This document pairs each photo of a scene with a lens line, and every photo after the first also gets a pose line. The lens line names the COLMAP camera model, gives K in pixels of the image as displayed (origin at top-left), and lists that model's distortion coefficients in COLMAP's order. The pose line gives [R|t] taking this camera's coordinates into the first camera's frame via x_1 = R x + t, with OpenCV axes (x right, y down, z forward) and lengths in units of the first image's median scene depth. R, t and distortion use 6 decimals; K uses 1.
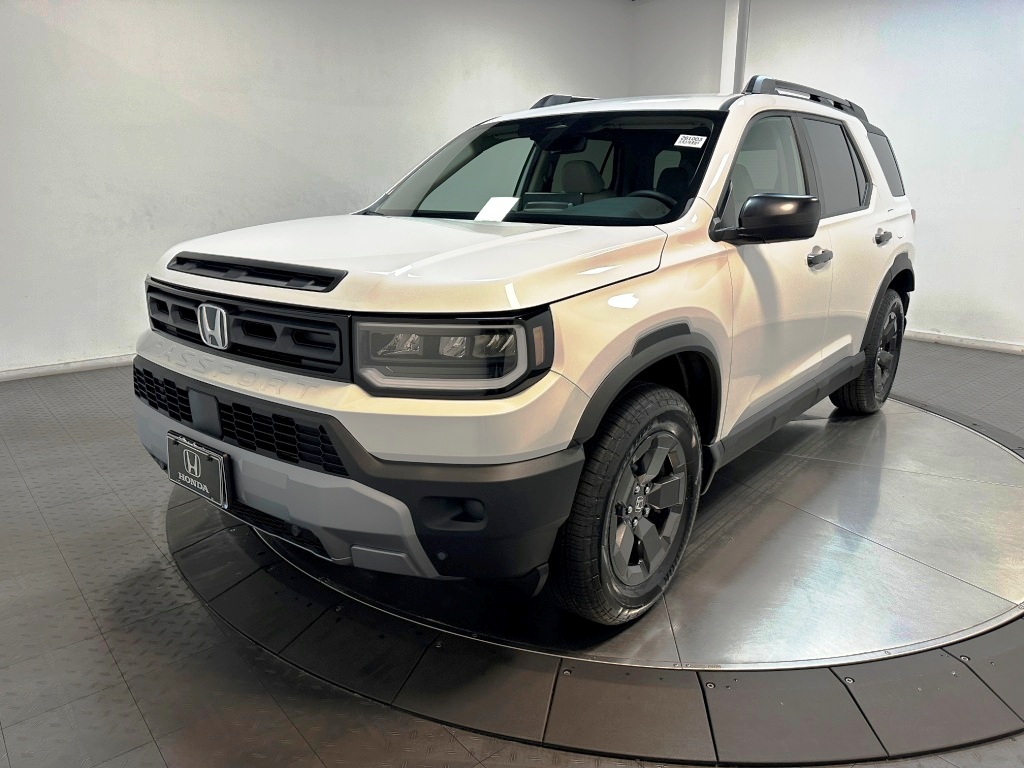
lens RADIAL K [[731.3, 0, 512.0], [0, 731.3, 384.0], [0, 0, 1]] dist [0.160322, -0.322681]
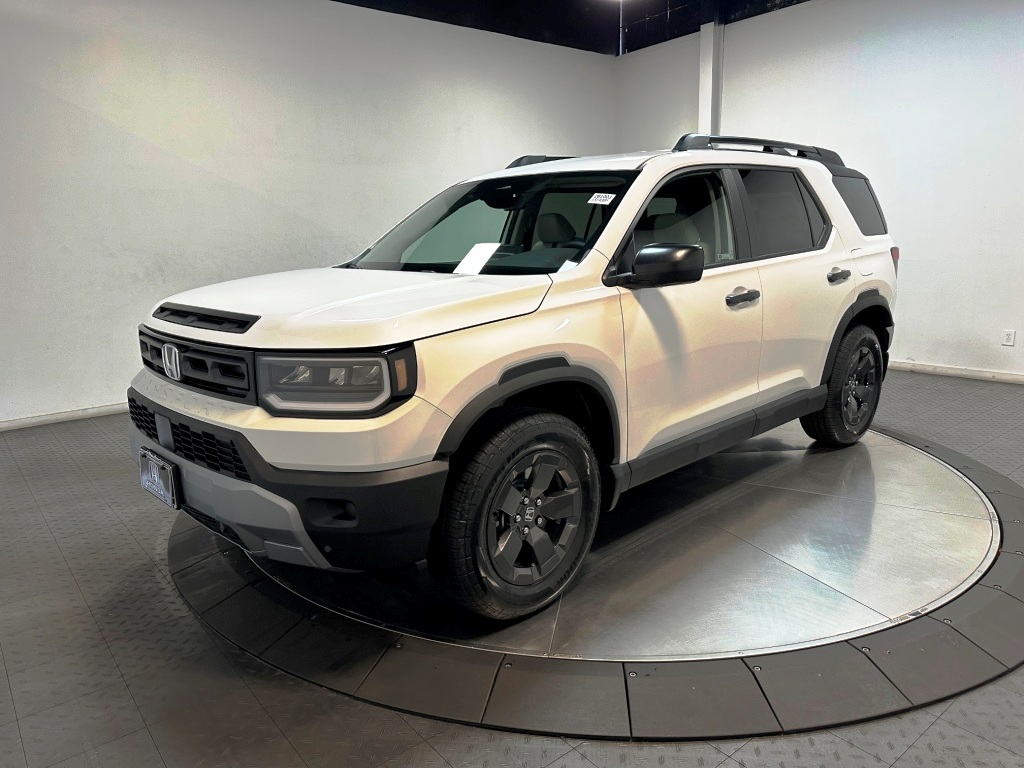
lens RADIAL K [[731.3, 0, 512.0], [0, 731.3, 384.0], [0, 0, 1]] dist [0.160322, -0.322681]
pose [[0.992643, -0.002360, -0.121055, 0.308465], [-0.003992, 0.998628, -0.052205, 0.021884], [0.121012, 0.052305, 0.991272, -0.161169]]
